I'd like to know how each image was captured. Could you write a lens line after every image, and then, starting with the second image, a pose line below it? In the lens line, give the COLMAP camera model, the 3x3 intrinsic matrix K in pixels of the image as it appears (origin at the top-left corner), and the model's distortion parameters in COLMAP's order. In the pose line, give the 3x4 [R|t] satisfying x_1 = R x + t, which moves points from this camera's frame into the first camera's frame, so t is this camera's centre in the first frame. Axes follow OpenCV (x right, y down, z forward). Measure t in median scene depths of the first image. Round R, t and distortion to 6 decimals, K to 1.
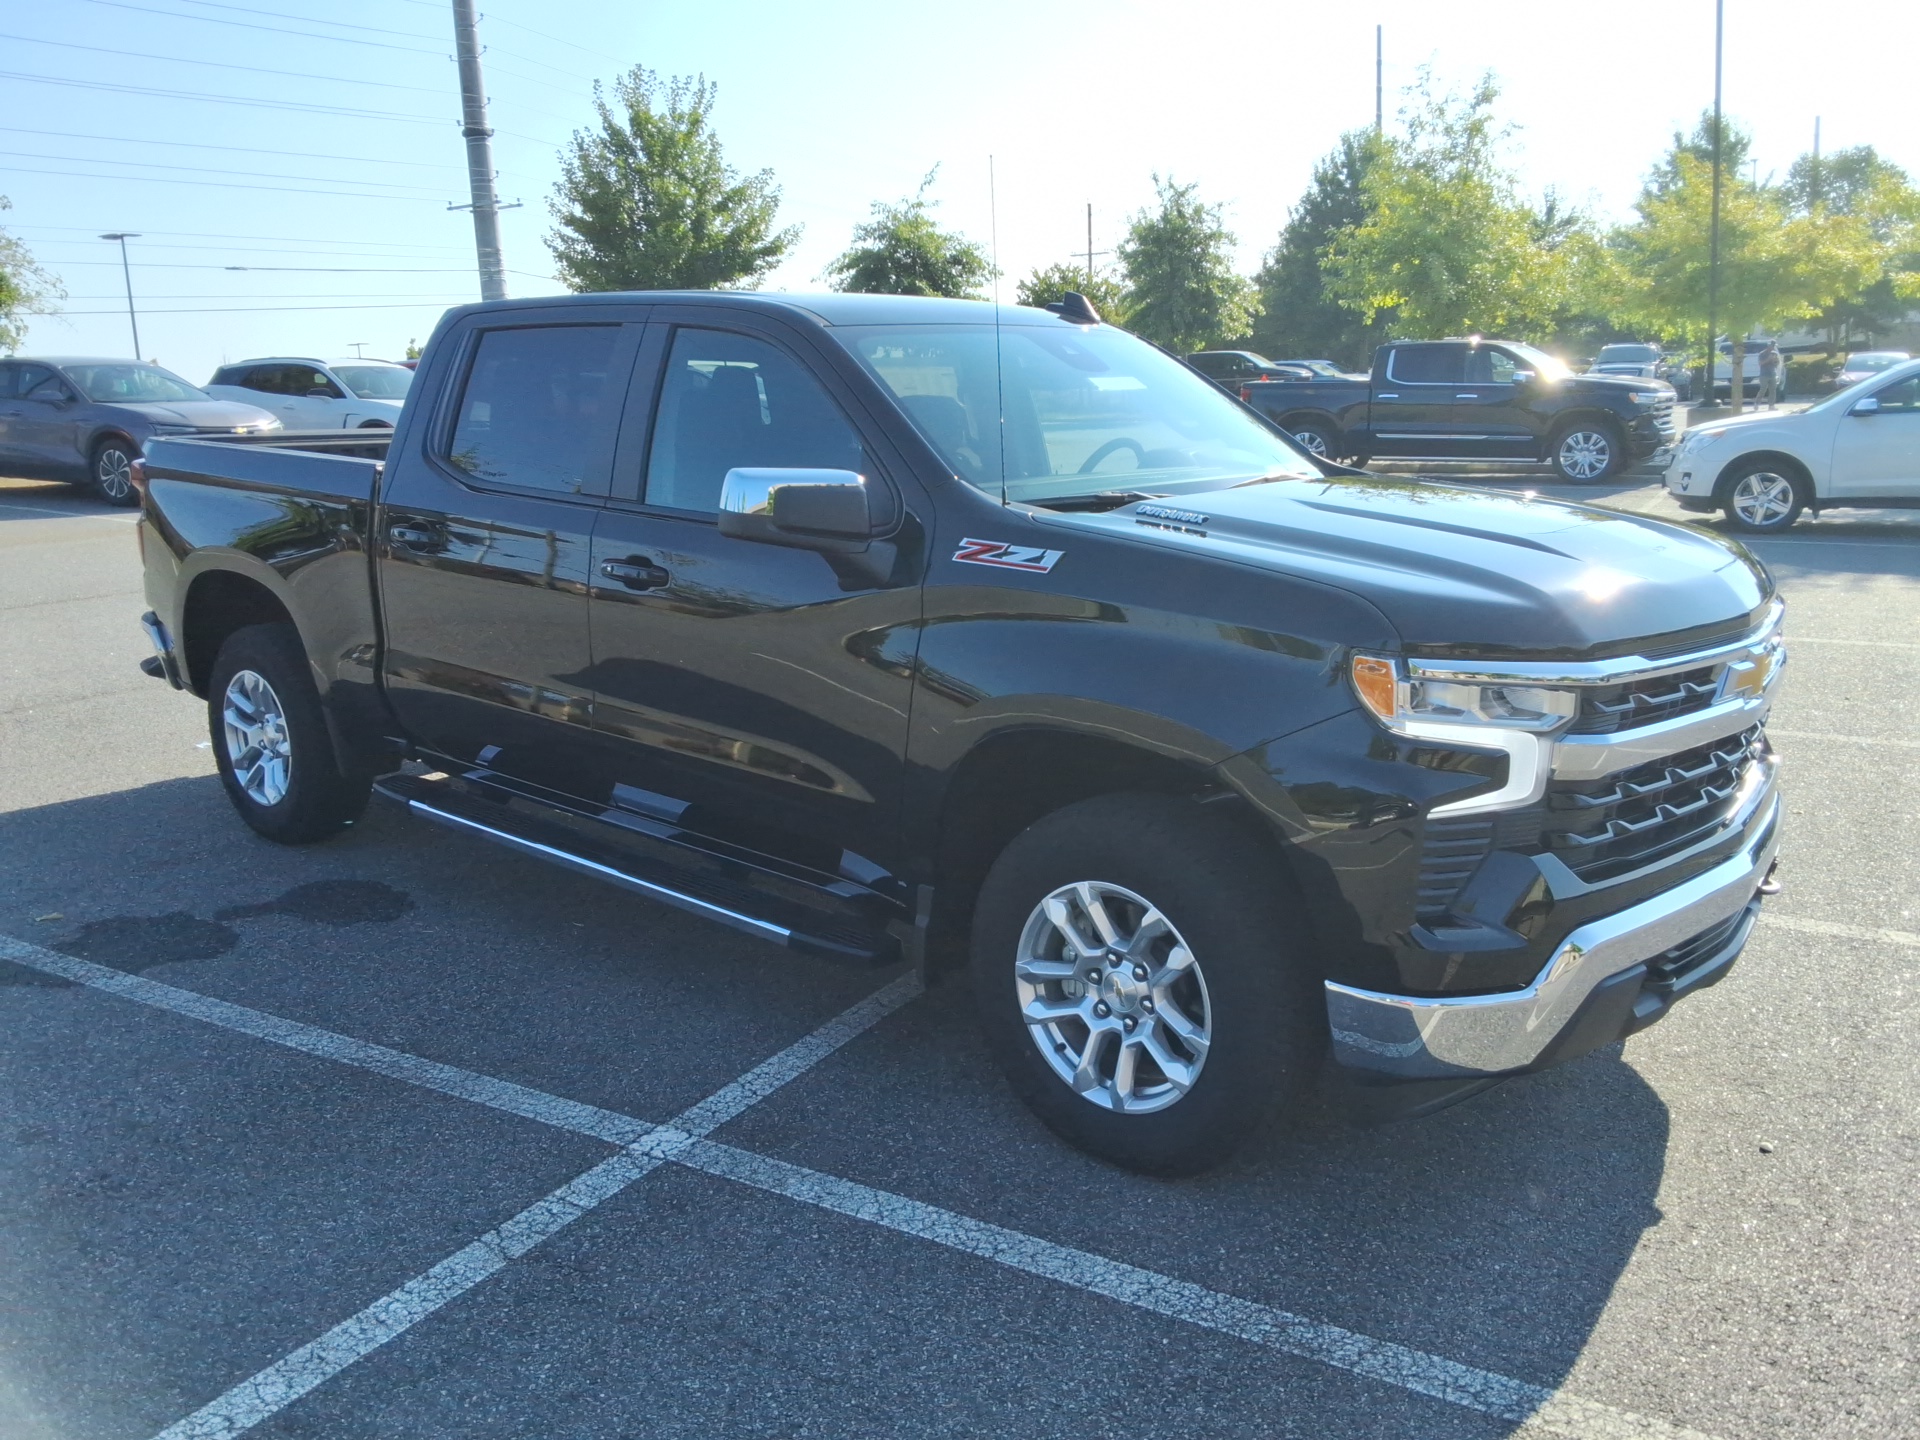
lens RADIAL K [[1535.5, 0, 960.0], [0, 1535.5, 720.0], [0, 0, 1]] dist [0.070706, -0.106478]
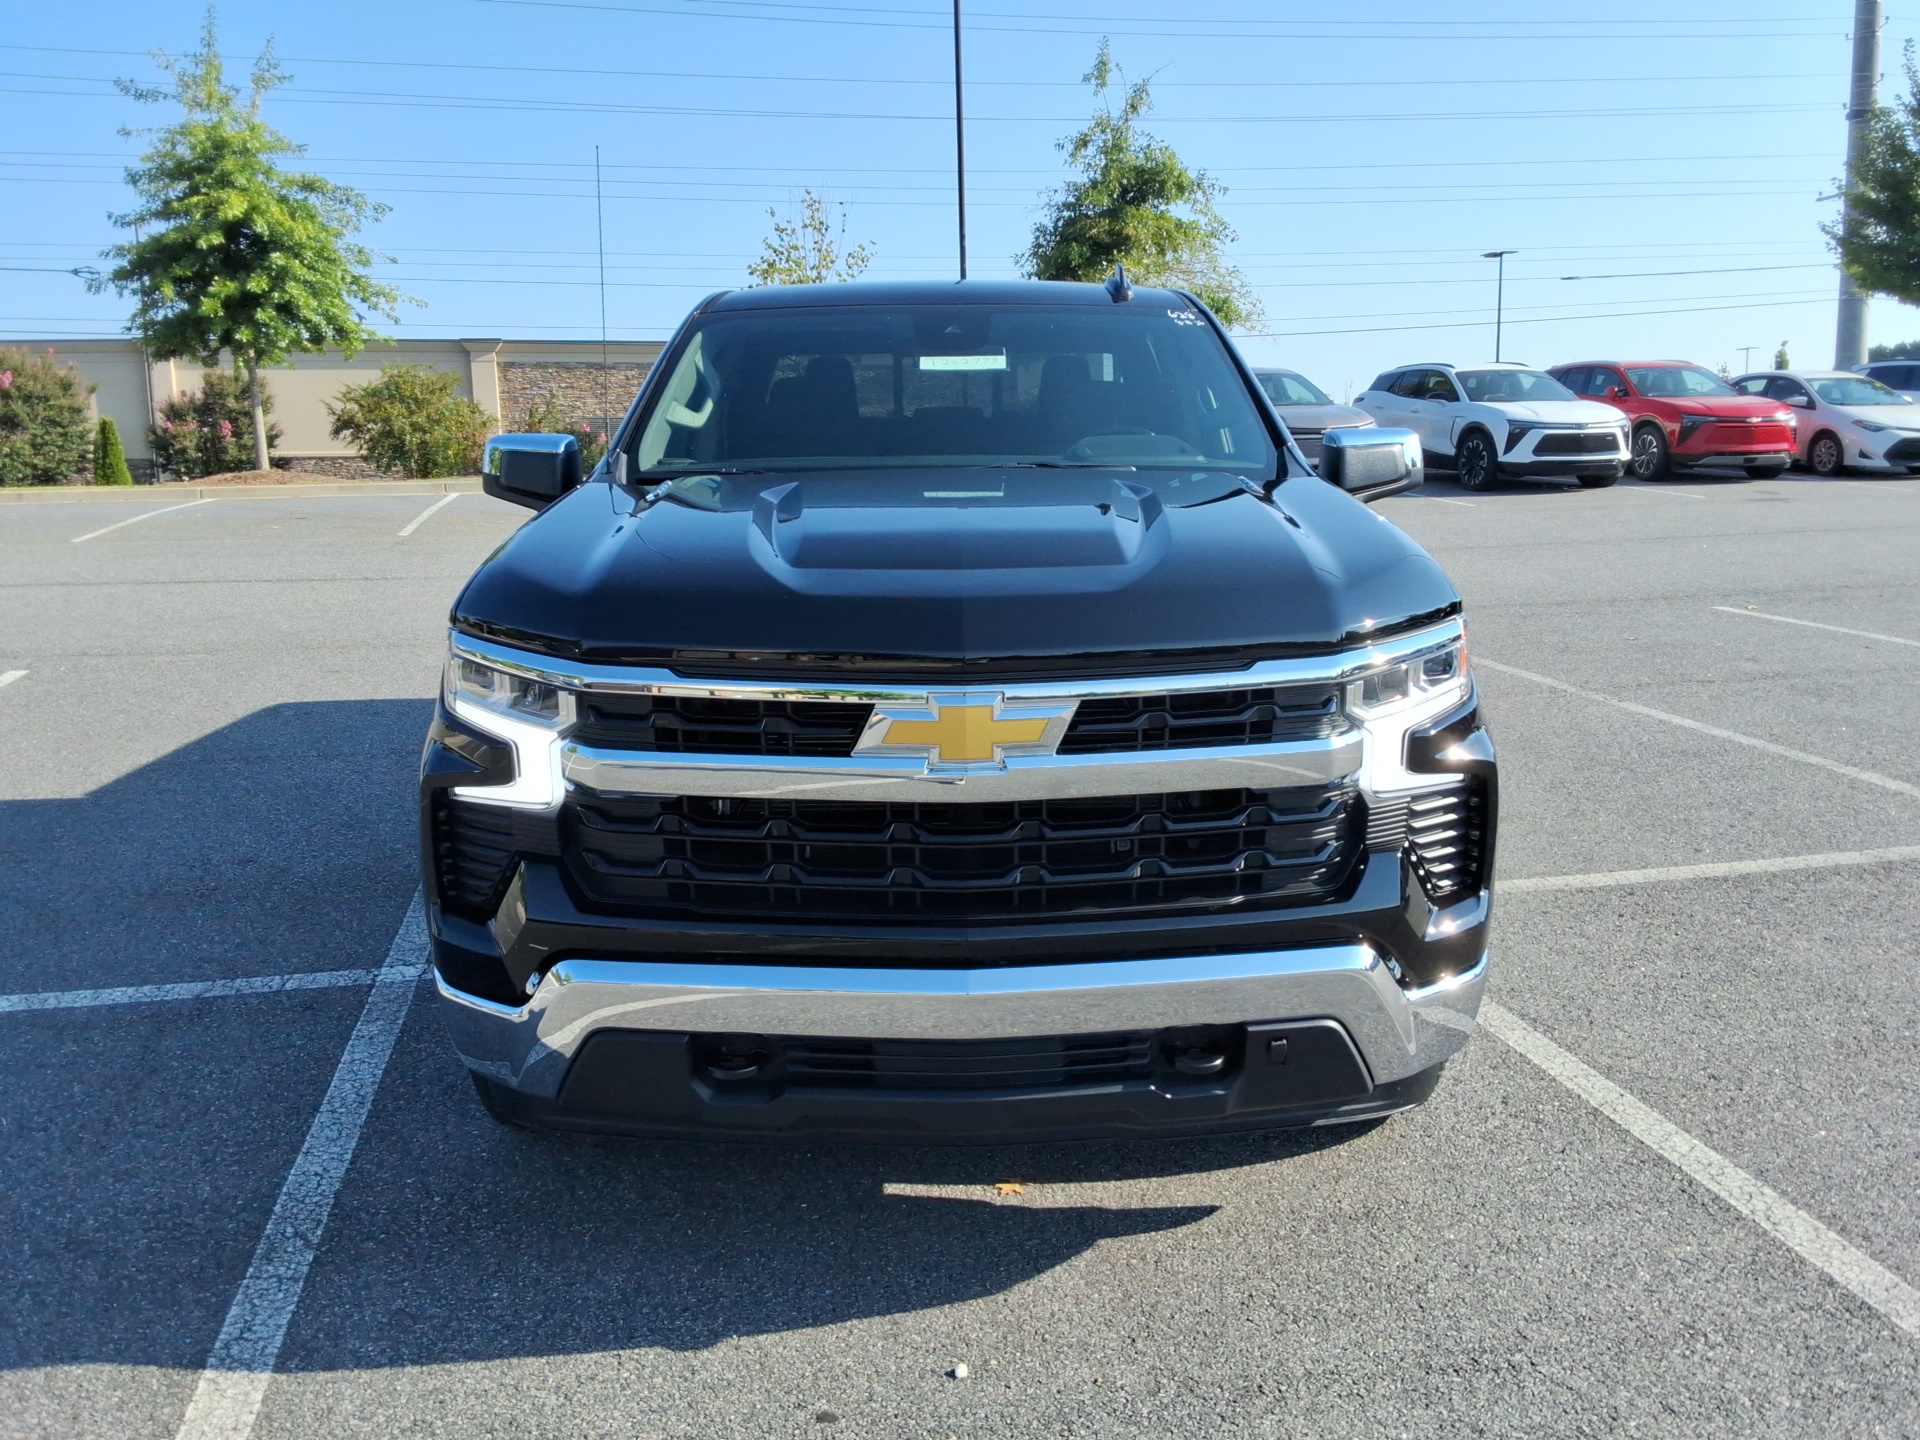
lens RADIAL K [[1535.5, 0, 960.0], [0, 1535.5, 720.0], [0, 0, 1]] dist [0.070706, -0.106478]
pose [[0.665890, 0.151704, -0.730463, 1.210243], [-0.155065, 0.985868, 0.063389, -0.098420], [0.729757, 0.071059, 0.680004, 0.559808]]
